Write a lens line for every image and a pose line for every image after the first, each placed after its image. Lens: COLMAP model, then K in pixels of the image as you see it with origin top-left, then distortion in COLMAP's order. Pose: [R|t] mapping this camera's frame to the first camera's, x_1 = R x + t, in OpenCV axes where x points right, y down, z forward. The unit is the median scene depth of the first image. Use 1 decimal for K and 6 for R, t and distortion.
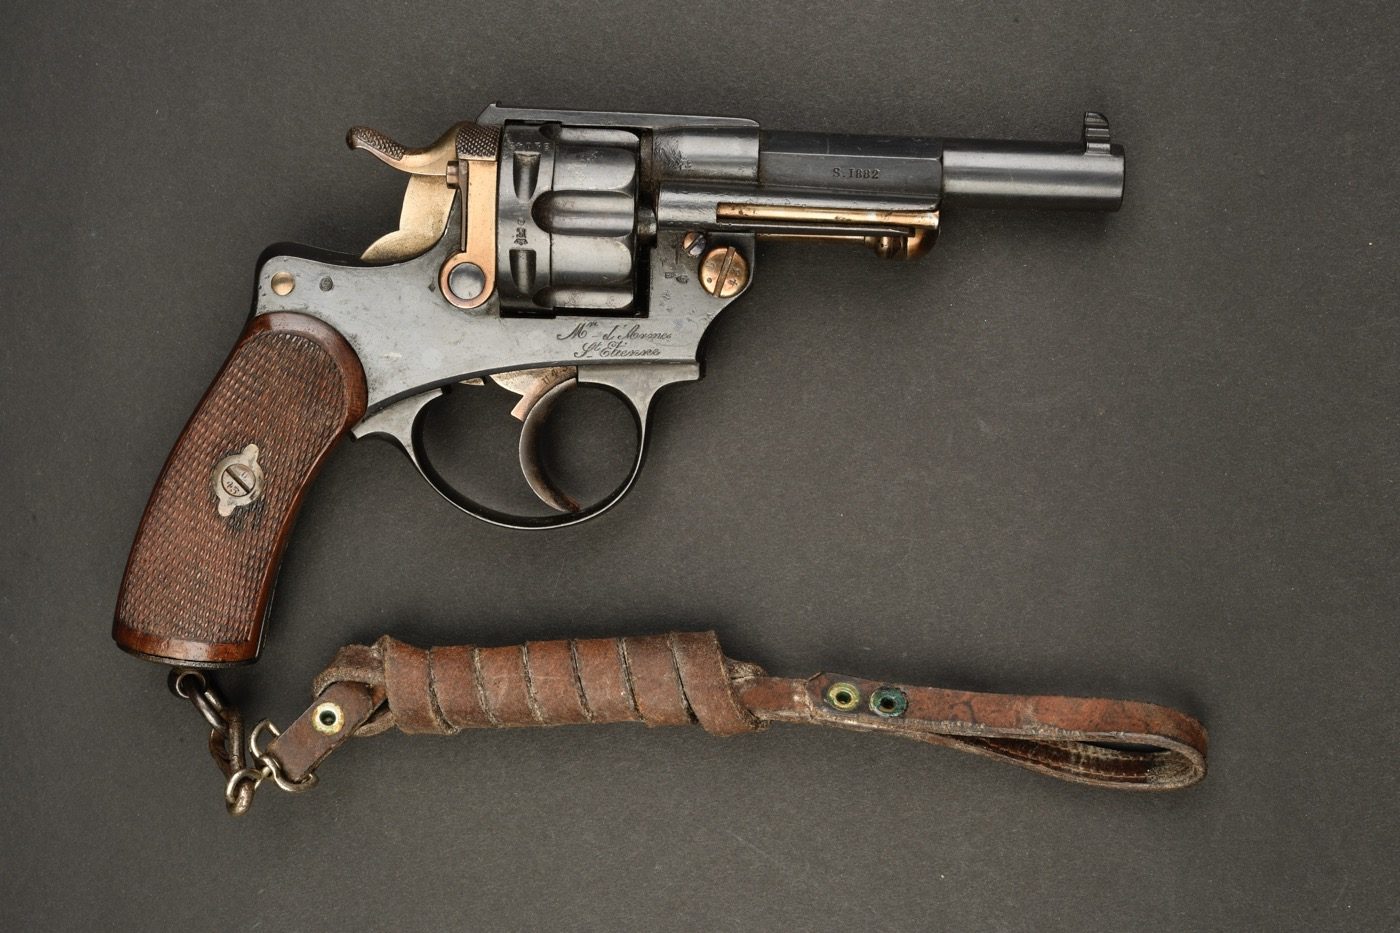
lens RADIAL K [[2548.7, 0, 700.0], [0, 2548.7, 466.5], [0, 0, 1]] dist [-0.026196, 0.093405]
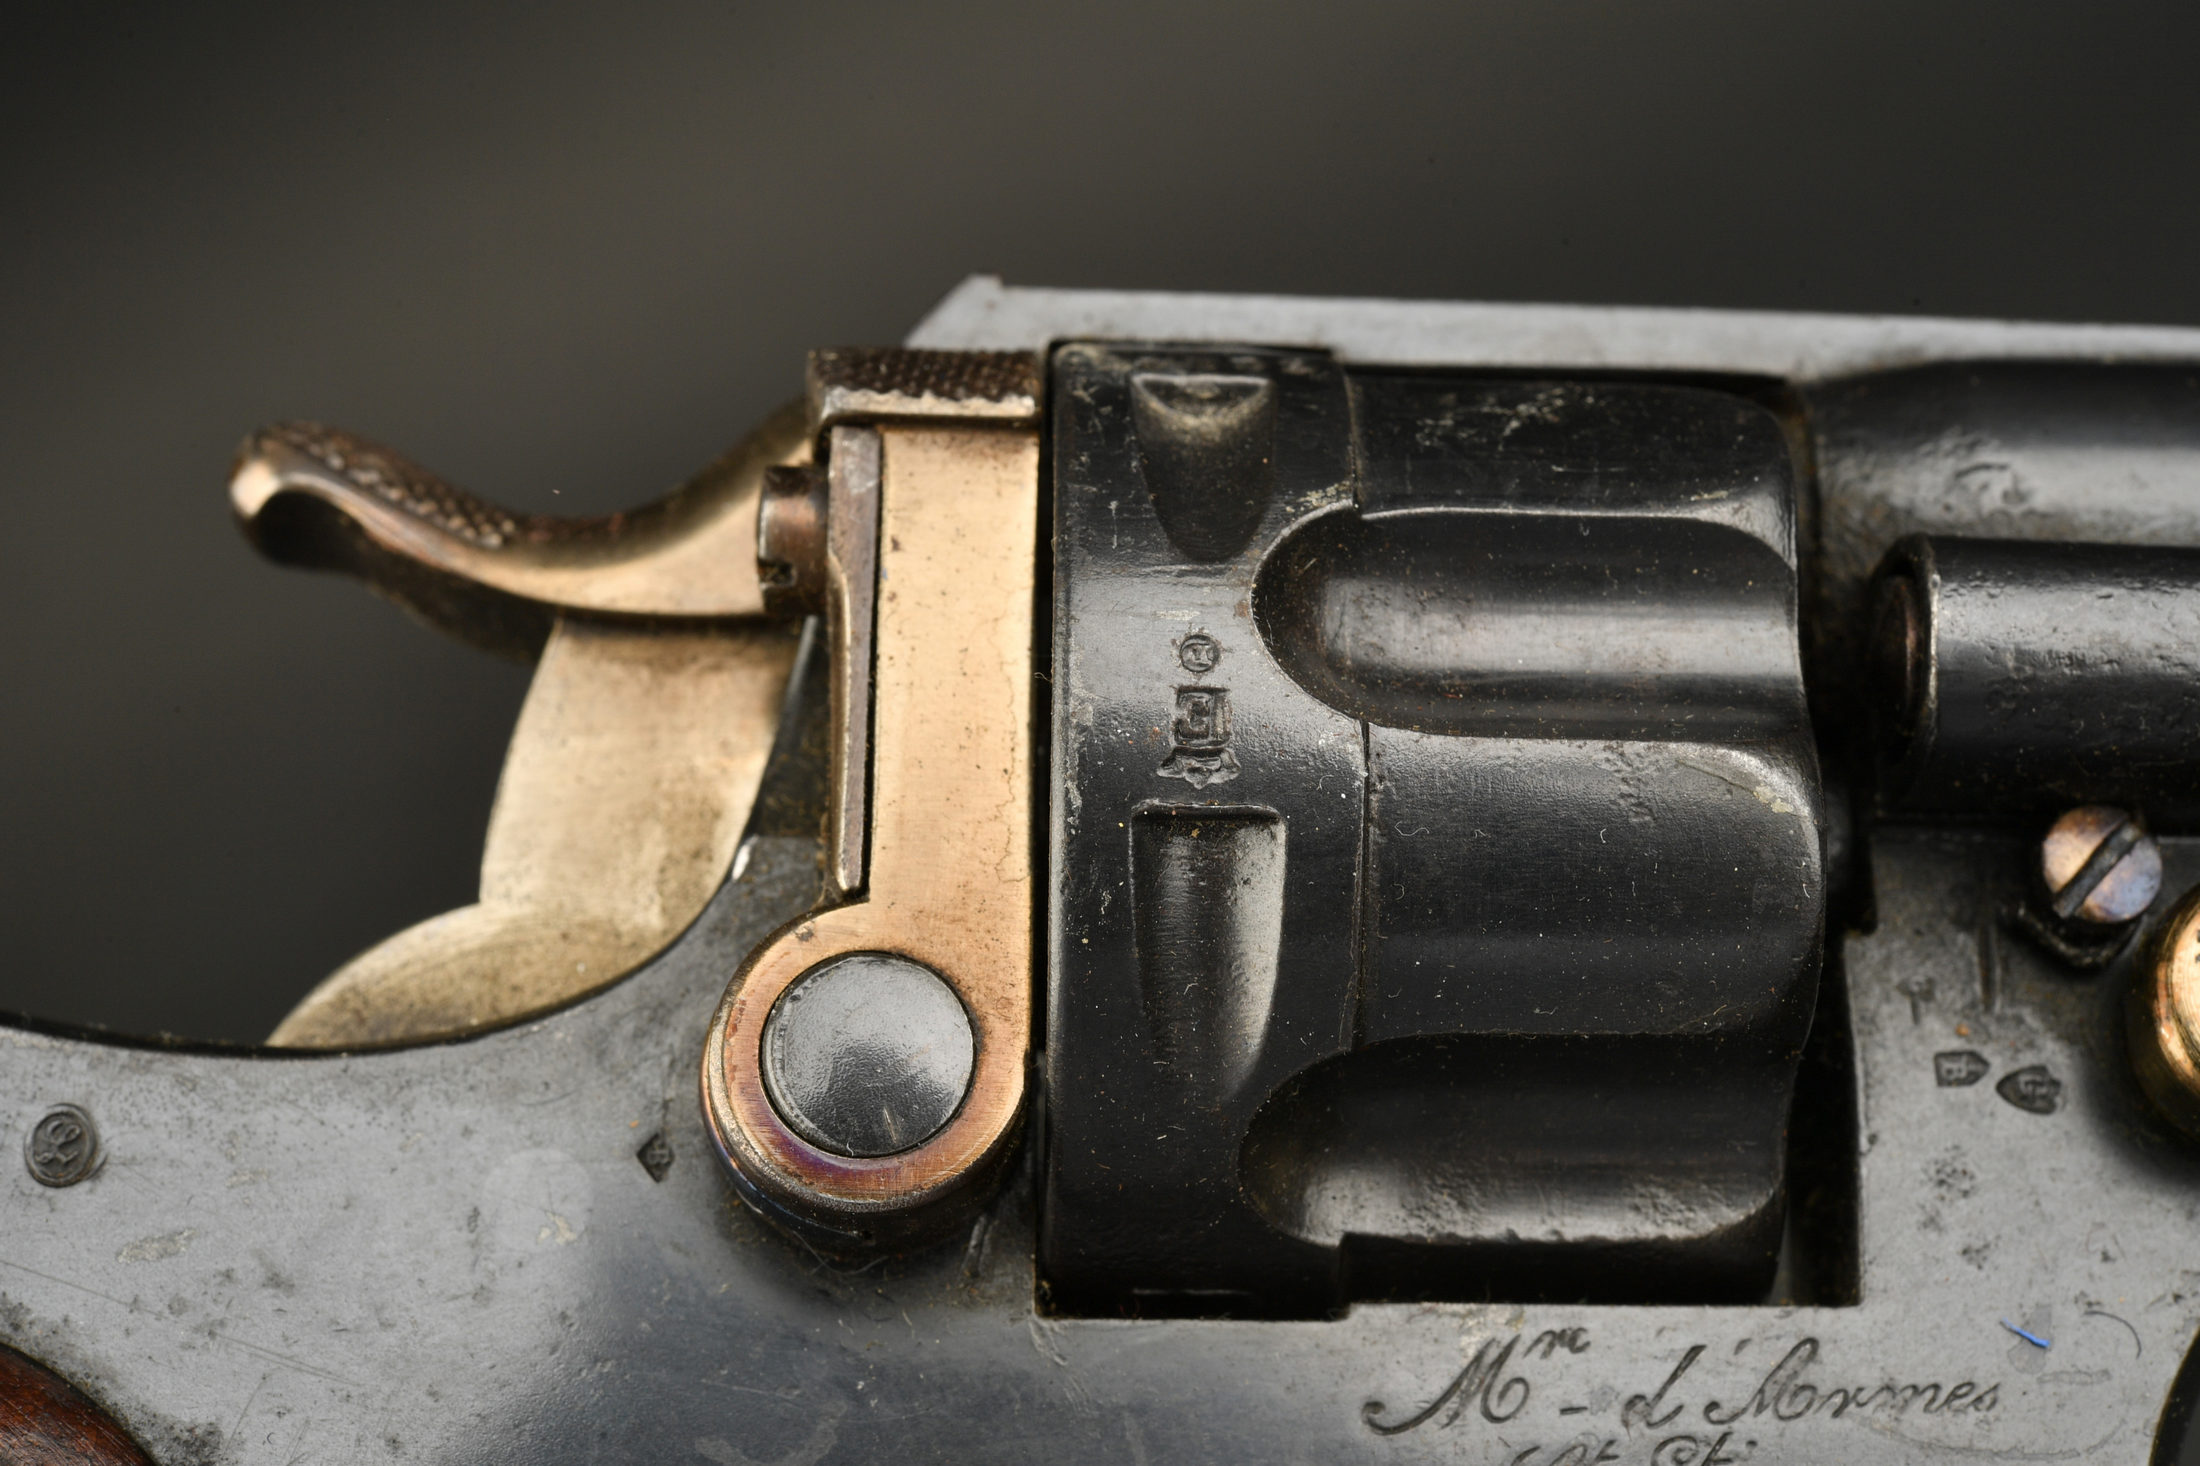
lens RADIAL K [[4005.2, 0, 1100.0], [0, 4005.2, 733.0], [0, 0, 1]] dist [-0.026196, 0.093405]
pose [[0.997254, -0.004570, 0.073912, -0.094720], [0.038542, 0.884289, -0.465347, 0.035916], [-0.063233, 0.466918, 0.882037, 0.734391]]
